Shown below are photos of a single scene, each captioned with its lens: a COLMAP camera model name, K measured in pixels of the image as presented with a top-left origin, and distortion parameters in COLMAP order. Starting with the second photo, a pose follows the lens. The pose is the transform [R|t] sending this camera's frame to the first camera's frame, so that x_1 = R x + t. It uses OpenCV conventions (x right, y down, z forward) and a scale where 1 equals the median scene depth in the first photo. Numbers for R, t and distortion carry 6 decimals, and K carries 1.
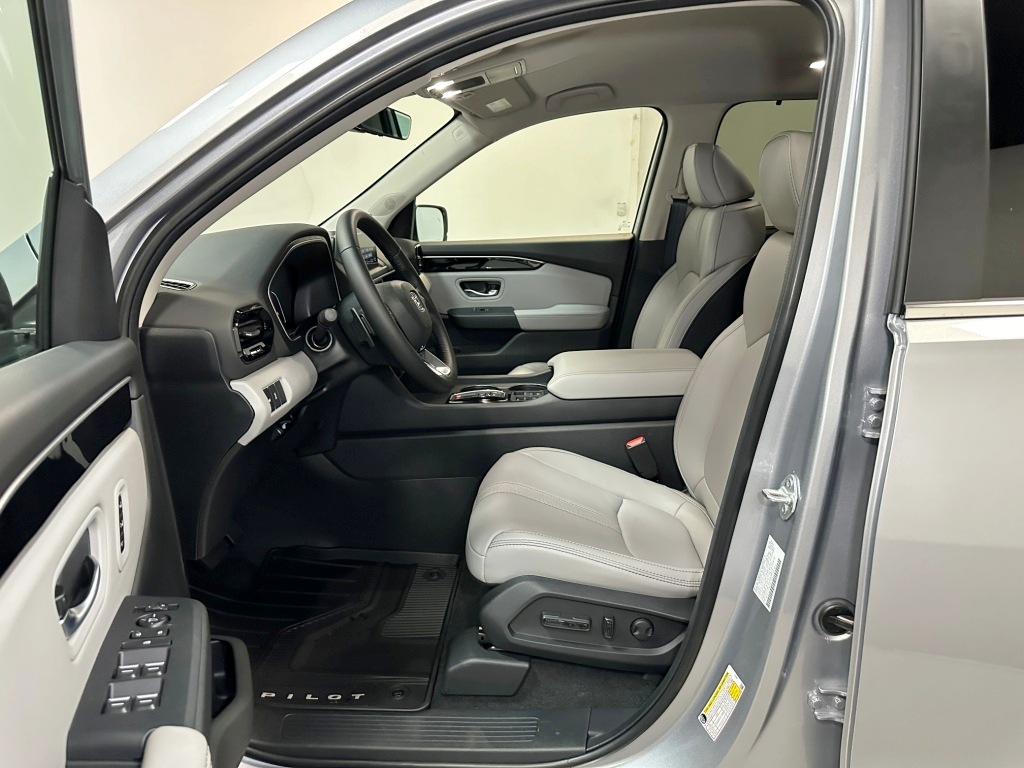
lens RADIAL K [[752.1, 0, 512.0], [0, 752.1, 384.0], [0, 0, 1]] dist [0.082474, -0.142163]
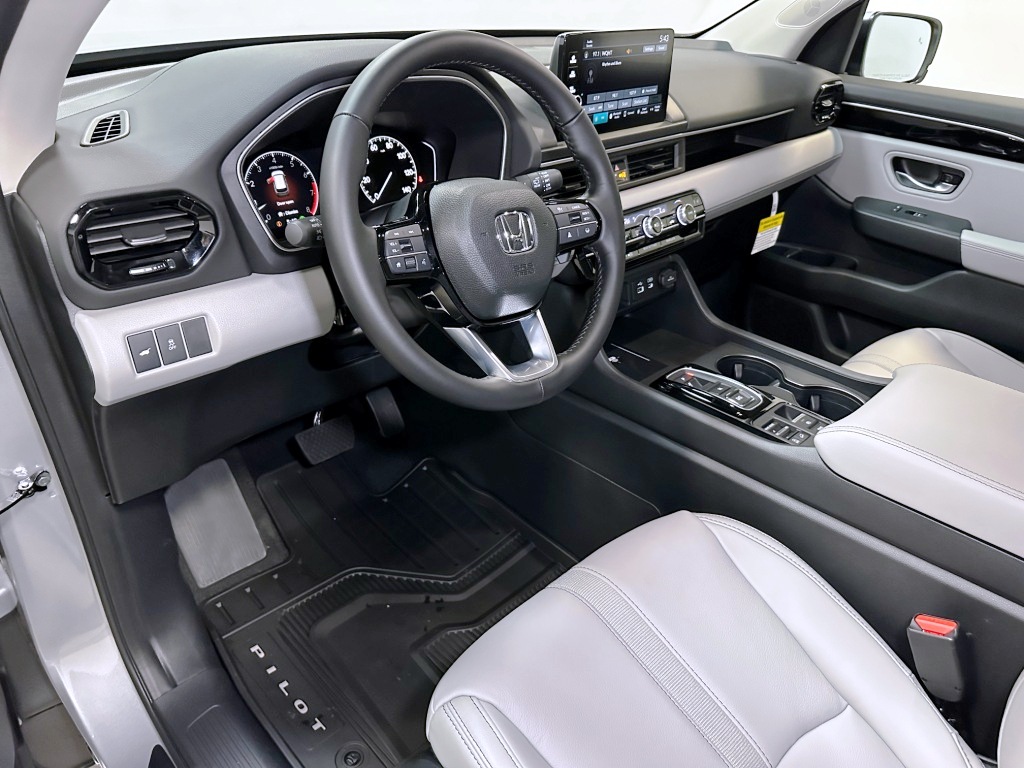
lens RADIAL K [[752.1, 0, 512.0], [0, 752.1, 384.0], [0, 0, 1]] dist [0.082474, -0.142163]
pose [[0.728763, 0.403410, -0.553322, 0.120088], [-0.235752, 0.906457, 0.350368, -0.113604], [0.642904, -0.124888, 0.755696, 0.326895]]
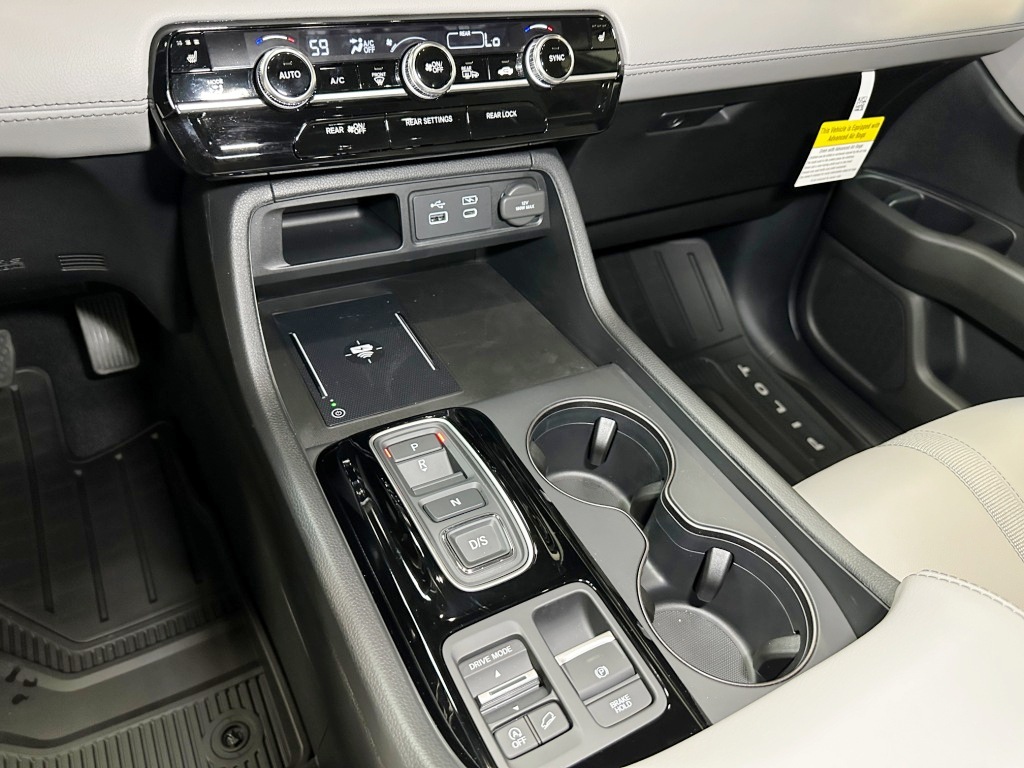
lens RADIAL K [[737.8, 0, 511.6], [0, 737.8, 415.6], [0, 0, 1]] dist [0.069292, -0.138703]
pose [[0.503760, 0.650809, -0.568044, 0.066393], [-0.329476, 0.752623, 0.570091, -0.108595], [0.798544, -0.100032, 0.593567, 0.628479]]
